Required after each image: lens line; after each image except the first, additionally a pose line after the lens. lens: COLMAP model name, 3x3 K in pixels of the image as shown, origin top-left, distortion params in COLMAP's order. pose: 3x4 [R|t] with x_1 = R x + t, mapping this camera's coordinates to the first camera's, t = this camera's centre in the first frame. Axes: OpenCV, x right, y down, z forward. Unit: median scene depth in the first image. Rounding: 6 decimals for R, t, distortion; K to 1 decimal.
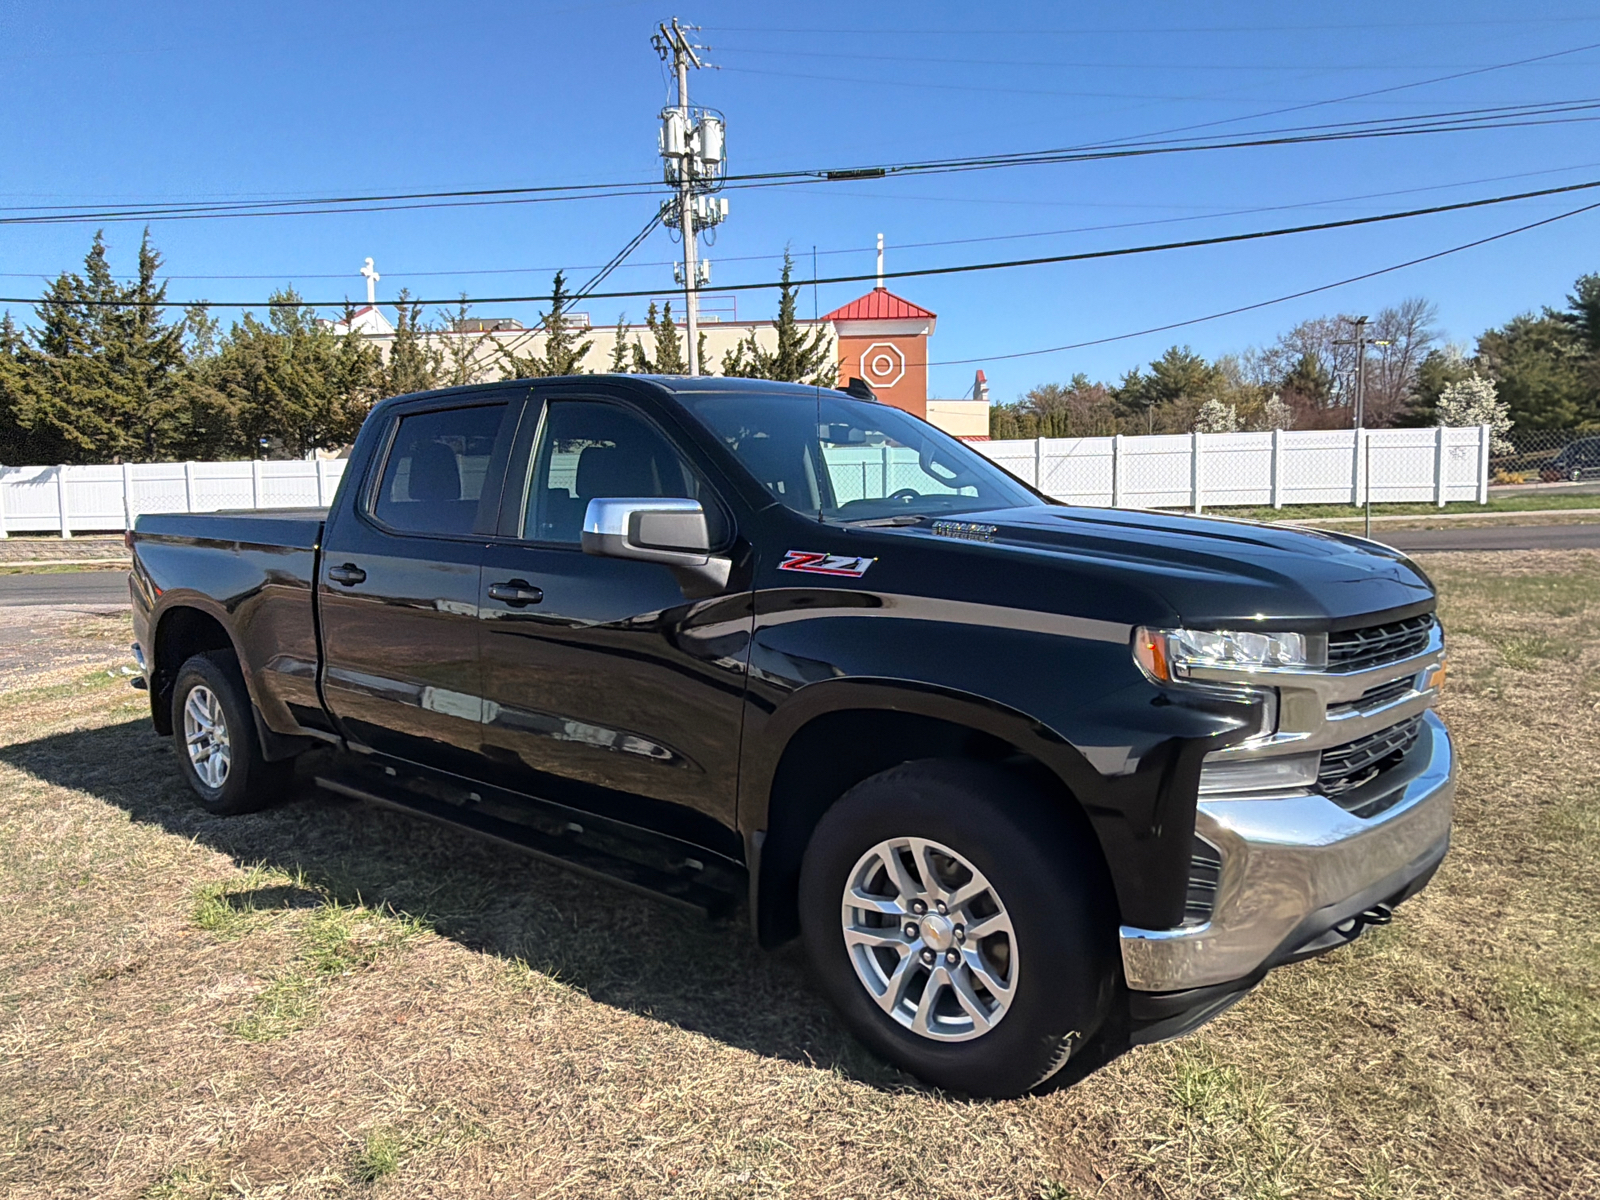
lens RADIAL K [[1057.0, 0, 794.4], [0, 1057.0, 602.9], [0, 0, 1]] dist [0.001728, 0.000347]
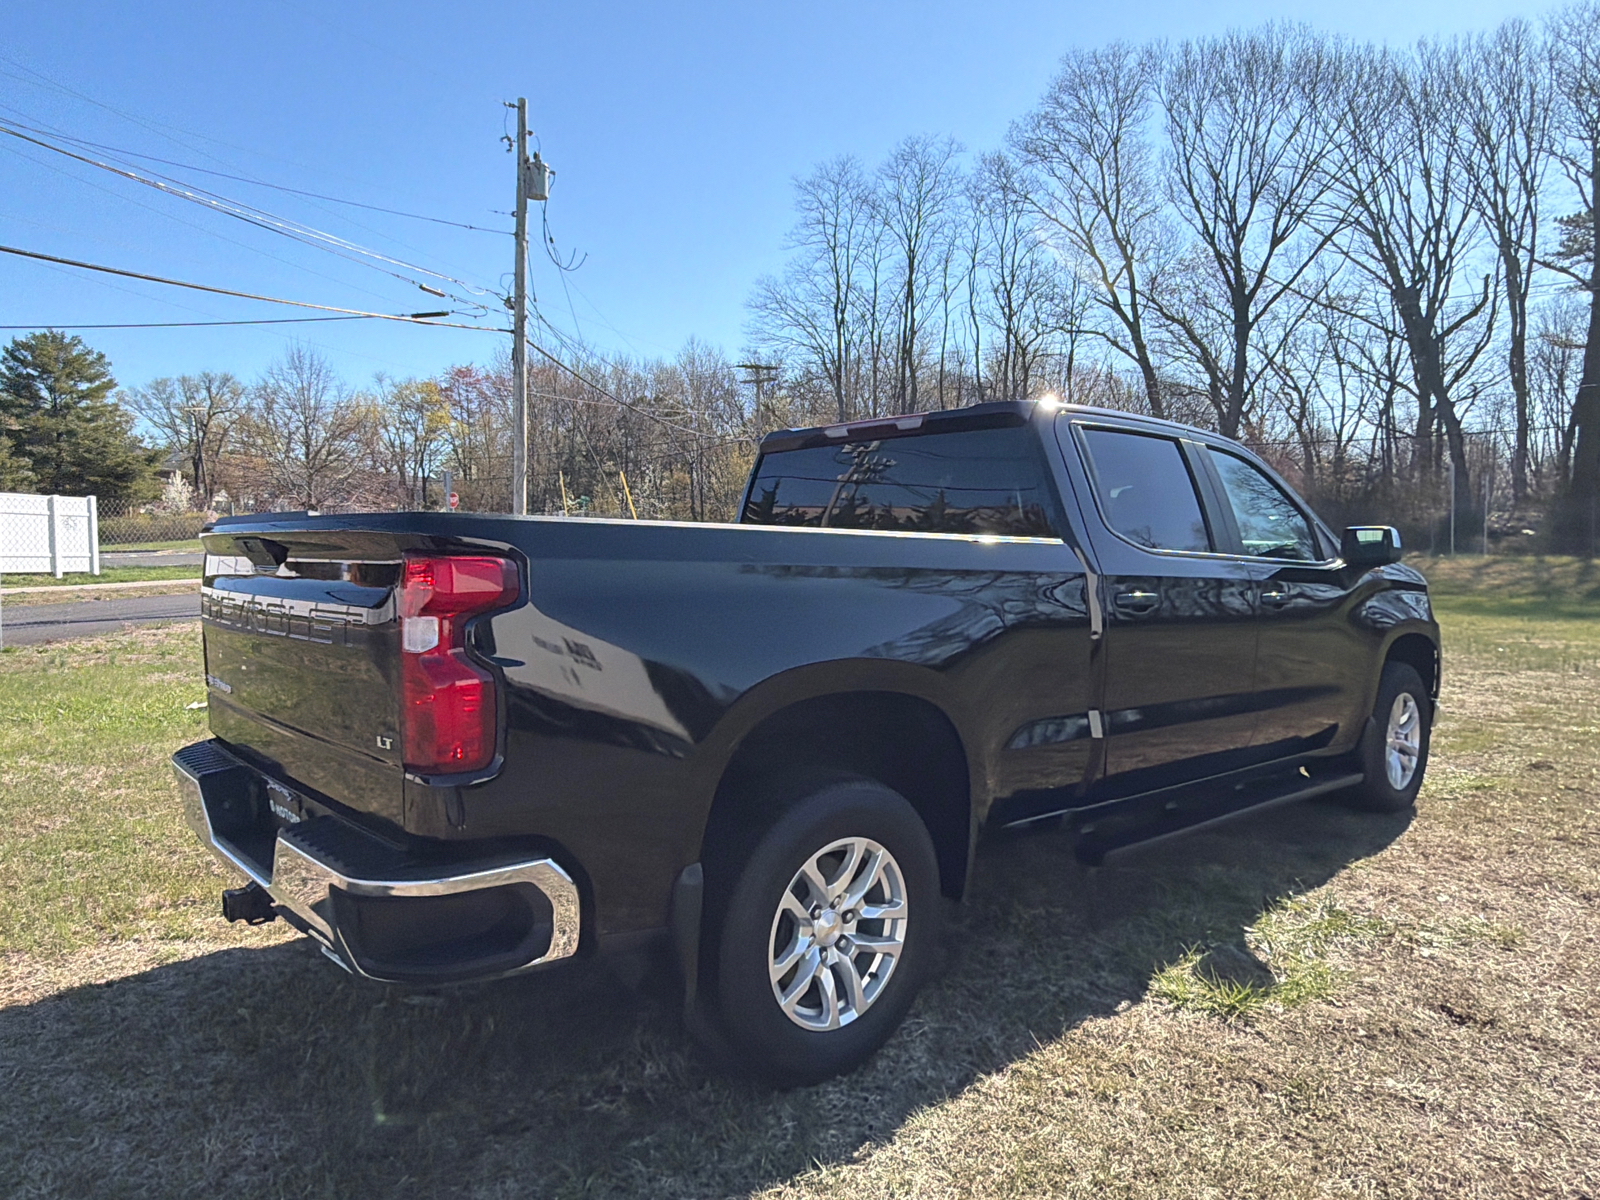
lens RADIAL K [[1060.1, 0, 791.6], [0, 1060.1, 597.0], [0, 0, 1]] dist [0.001152, 0.002906]
pose [[0.160008, -0.018928, 0.986934, -0.201600], [0.099673, 0.995016, 0.002923, -0.009013], [-0.982071, 0.097903, 0.161097, 0.171030]]
